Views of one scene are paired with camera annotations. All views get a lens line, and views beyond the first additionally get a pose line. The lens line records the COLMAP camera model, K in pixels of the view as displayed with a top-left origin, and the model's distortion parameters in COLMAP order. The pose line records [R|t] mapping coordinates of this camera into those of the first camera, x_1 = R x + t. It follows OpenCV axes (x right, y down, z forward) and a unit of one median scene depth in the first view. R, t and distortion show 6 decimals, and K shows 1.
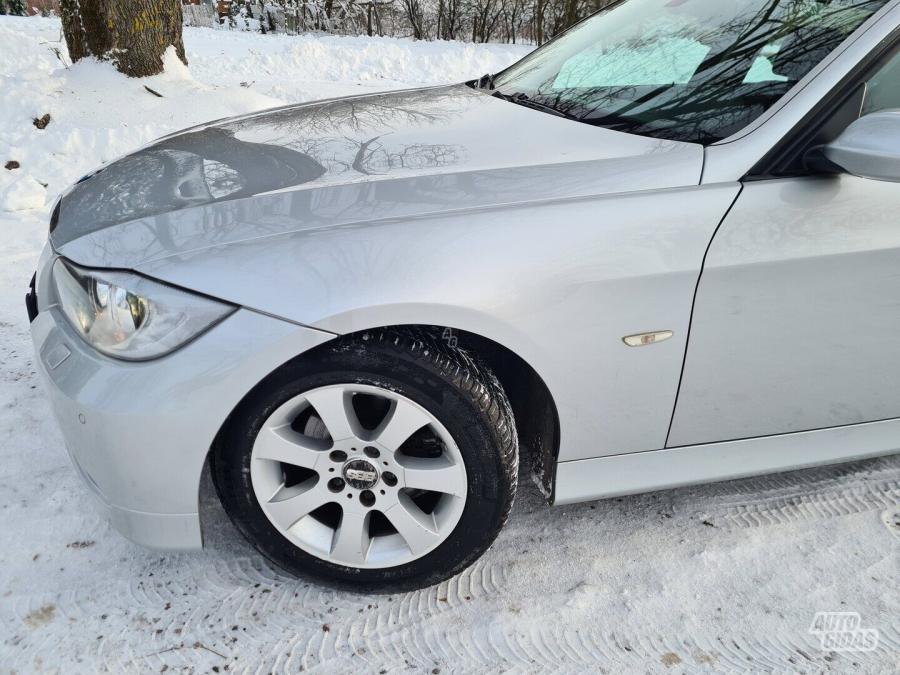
lens RADIAL K [[668.7, 0, 447.6], [0, 668.7, 342.3], [0, 0, 1]] dist [0.079413, -0.063959]
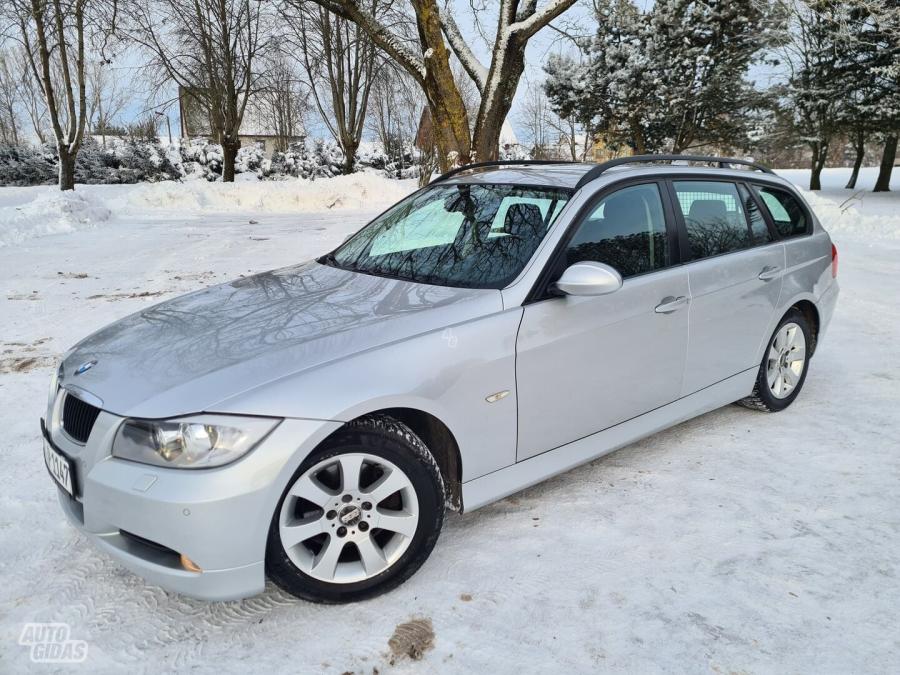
lens RADIAL K [[668.7, 0, 457.6], [0, 668.7, 340.9], [0, 0, 1]] dist [0.079413, -0.063959]
pose [[0.917064, -0.156532, 0.366731, -0.425880], [0.223631, 0.963368, -0.148026, 0.090788], [-0.330126, 0.217761, 0.918475, -0.618527]]
